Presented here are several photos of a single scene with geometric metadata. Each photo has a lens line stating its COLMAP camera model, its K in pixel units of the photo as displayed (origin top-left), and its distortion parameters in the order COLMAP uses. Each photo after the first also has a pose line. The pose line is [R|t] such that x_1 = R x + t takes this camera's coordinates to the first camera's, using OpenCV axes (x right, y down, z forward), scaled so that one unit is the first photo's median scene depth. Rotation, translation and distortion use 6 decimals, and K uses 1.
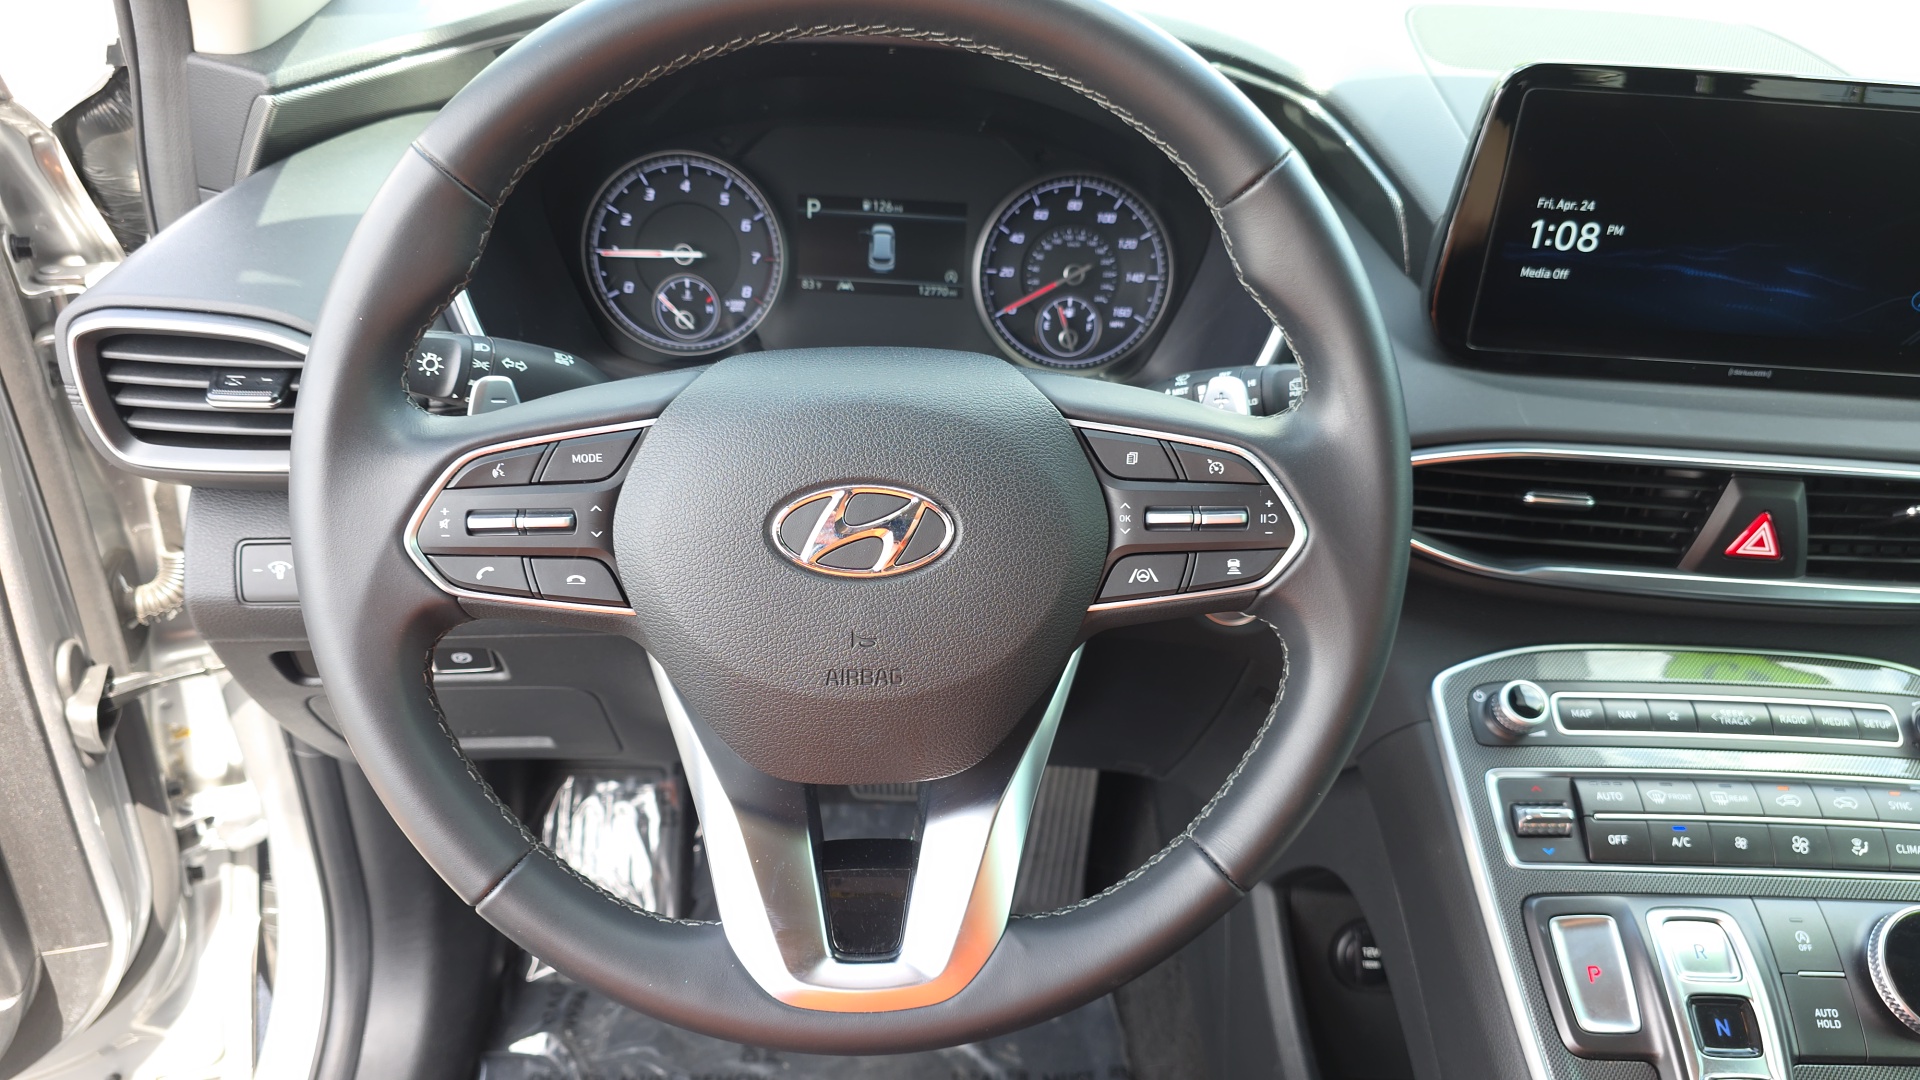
lens RADIAL K [[1307.0, 0, 948.5], [0, 1307.0, 557.1], [0, 0, 1]] dist [0.036536, -0.054022]
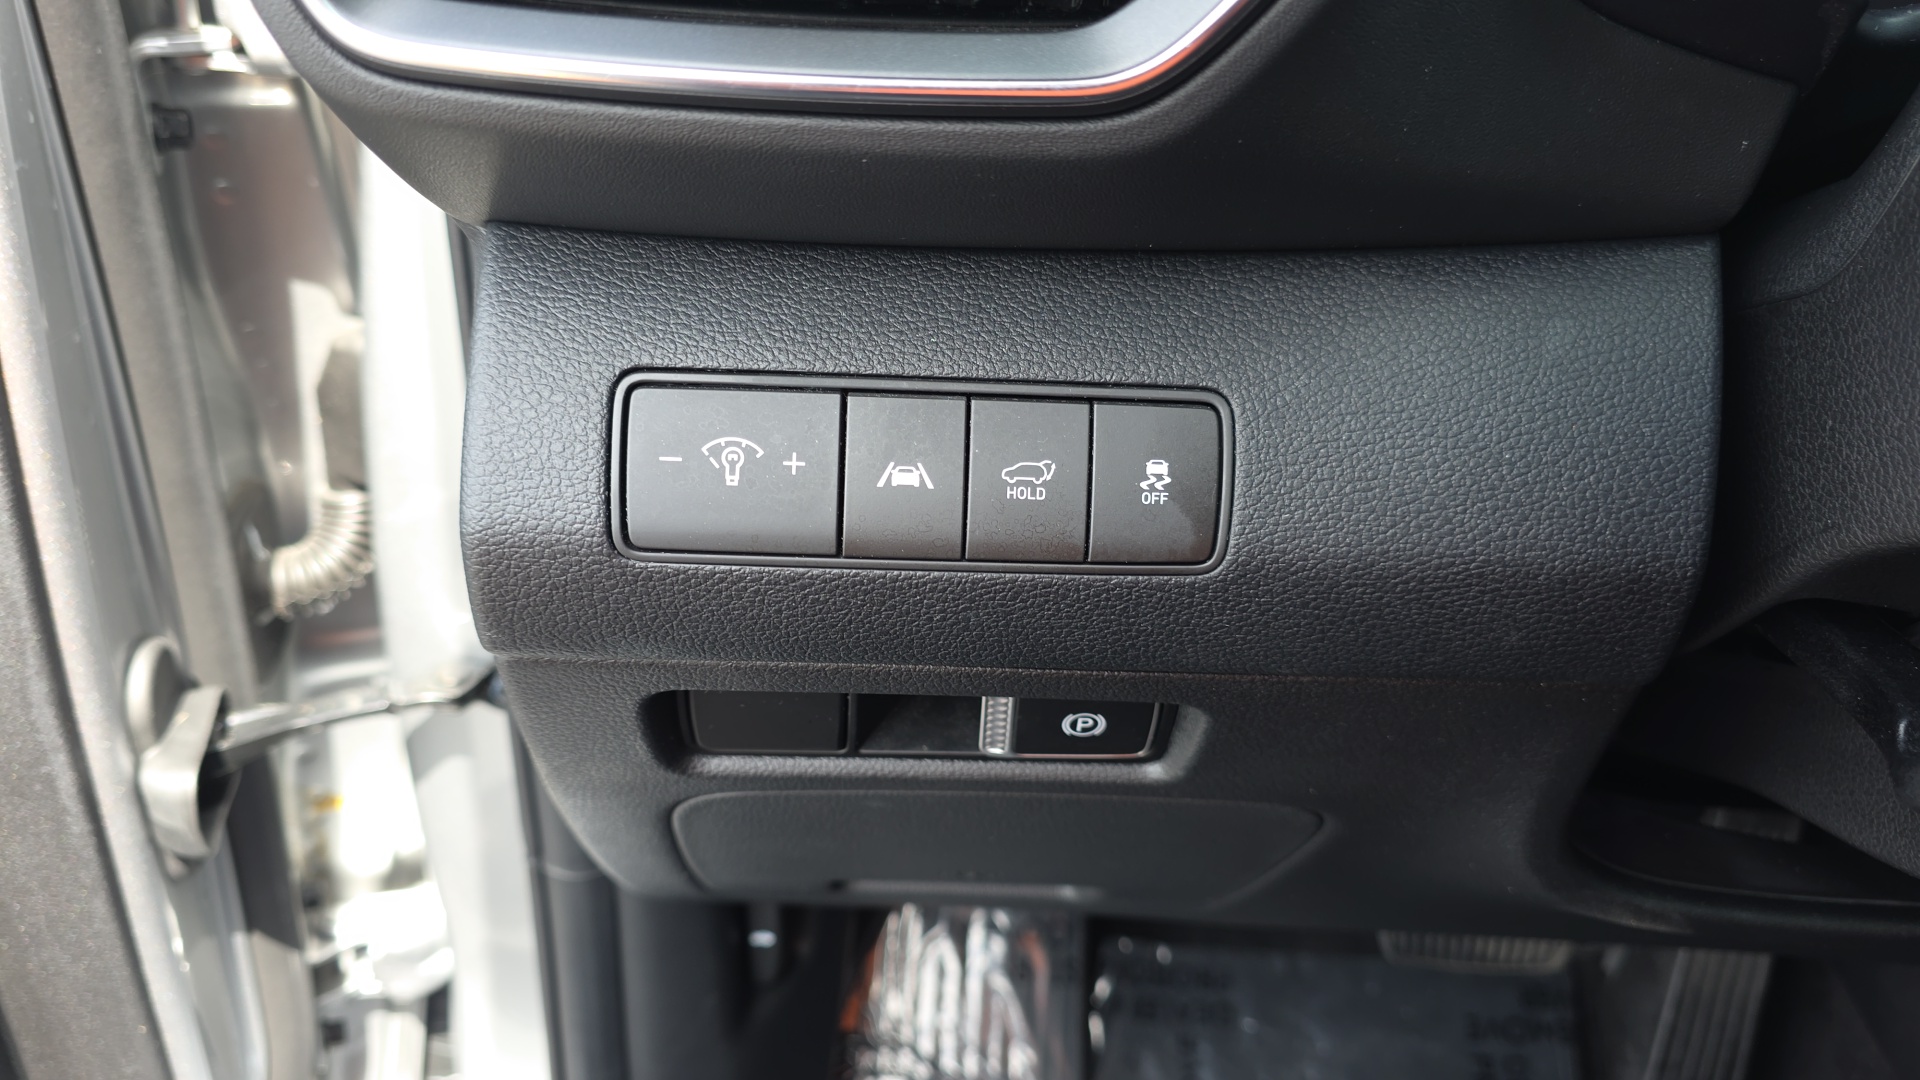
lens RADIAL K [[1345.6, 0, 929.7], [0, 1345.6, 532.7], [0, 0, 1]] dist [-0.019418, -0.003147]
pose [[0.996327, 0.036044, -0.077679, -0.380931], [-0.039516, 0.998266, -0.043633, 0.037652], [0.075972, 0.046542, 0.996023, 0.581993]]
